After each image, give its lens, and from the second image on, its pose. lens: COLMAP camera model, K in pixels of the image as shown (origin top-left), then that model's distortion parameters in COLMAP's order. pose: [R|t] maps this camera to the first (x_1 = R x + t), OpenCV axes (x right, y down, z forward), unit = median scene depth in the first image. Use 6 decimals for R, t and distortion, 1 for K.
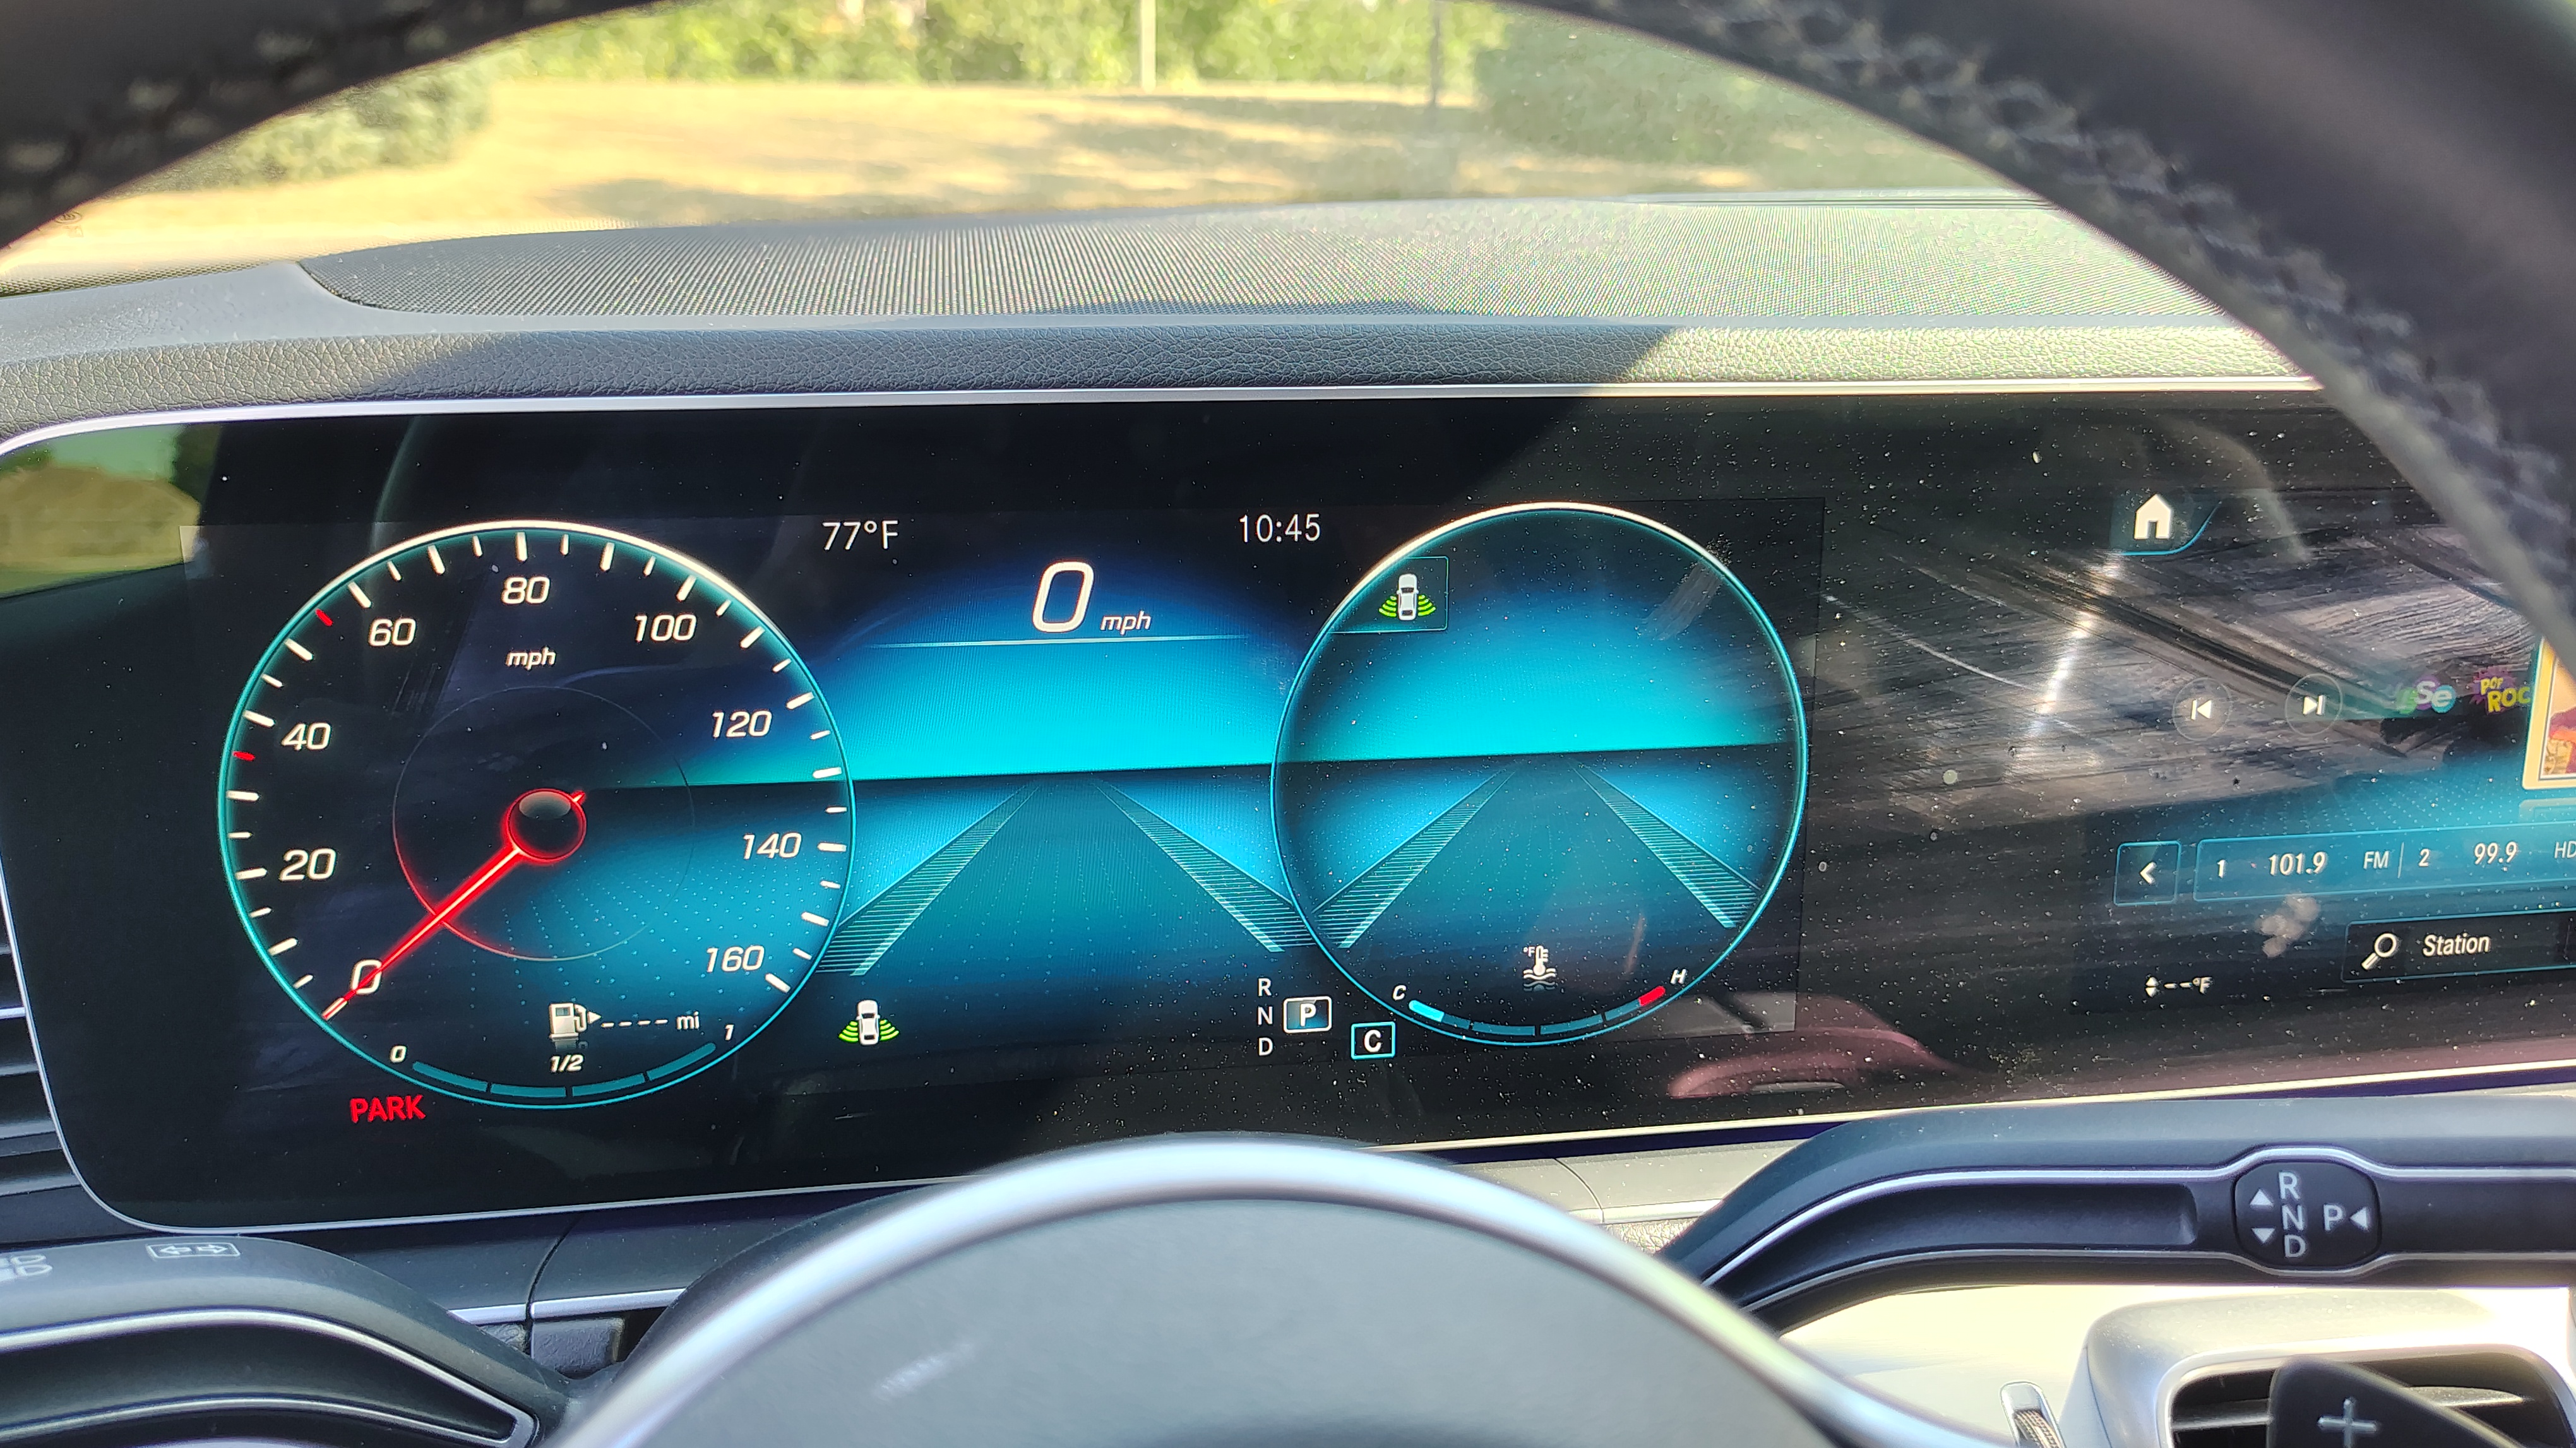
lens RADIAL K [[2040.2, 0, 1285.6], [0, 2040.2, 742.9], [0, 0, 1]] dist [0.079031, -0.112022]
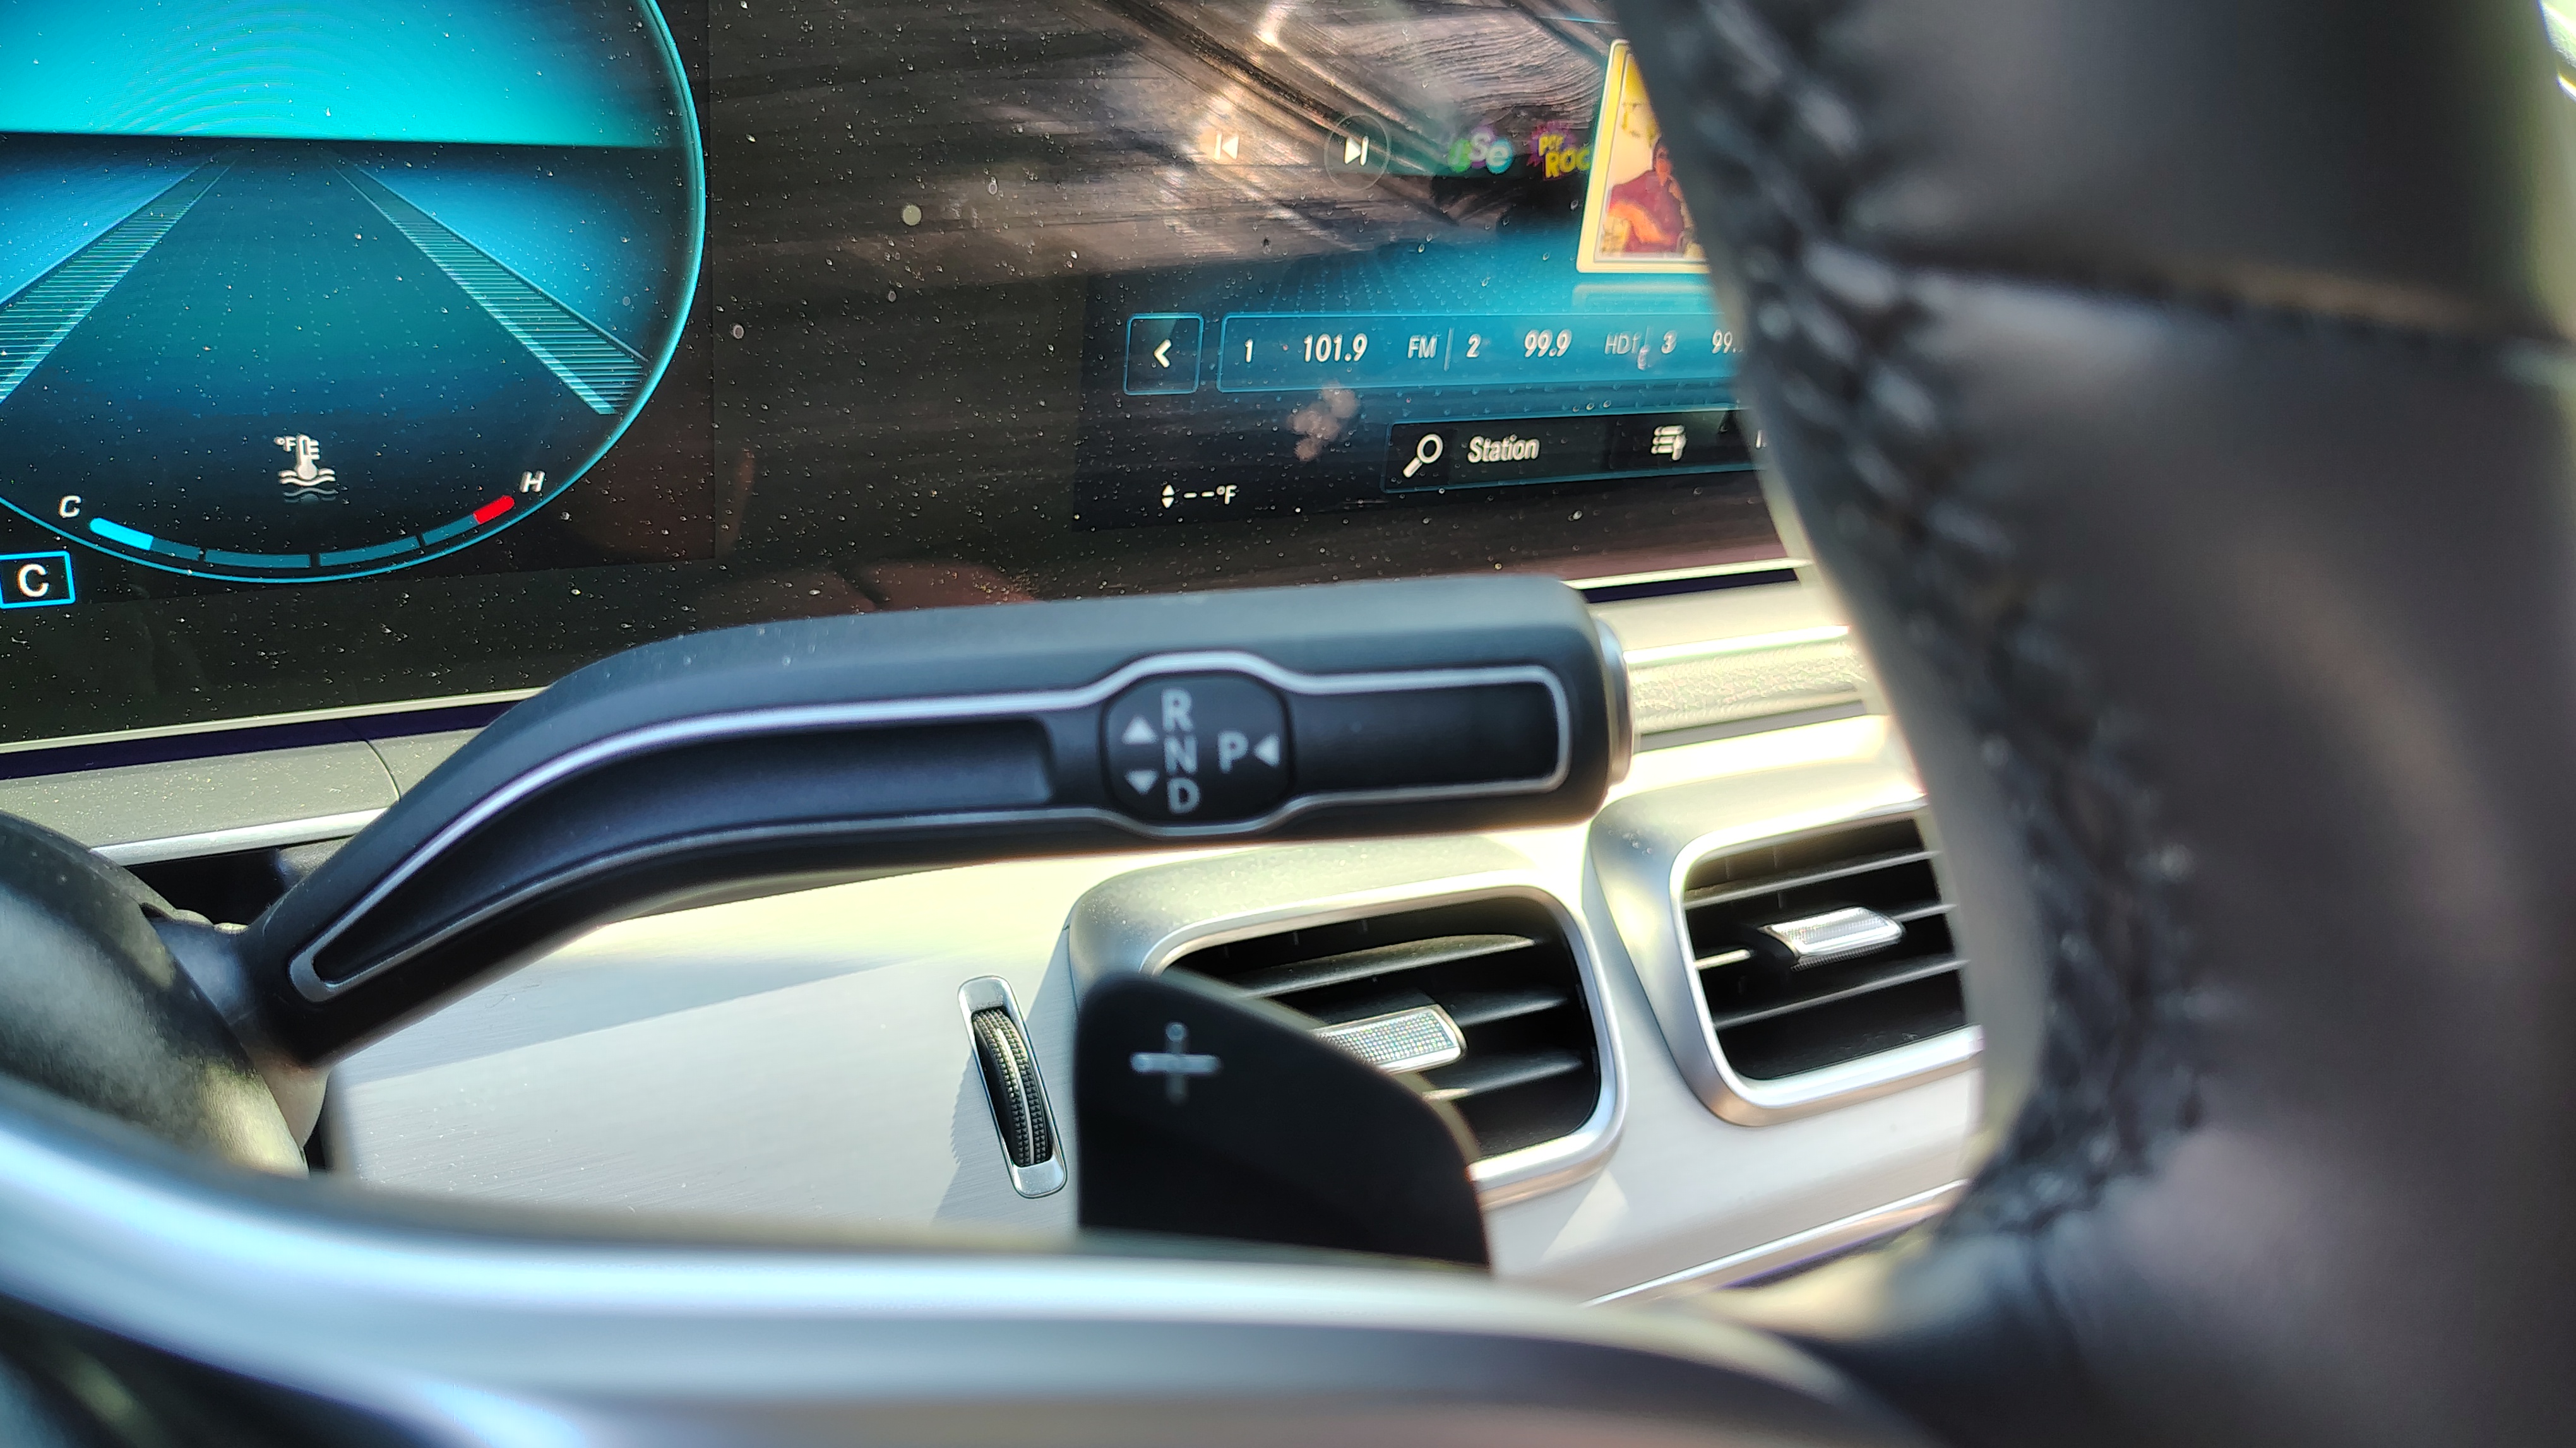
lens RADIAL K [[2040.2, 0, 1285.6], [0, 2040.2, 742.9], [0, 0, 1]] dist [0.079031, -0.112022]
pose [[0.931839, -0.051907, 0.359139, 0.166642], [-0.020307, 0.980706, 0.194432, 0.055787], [-0.362302, -0.188473, 0.912806, 0.220261]]
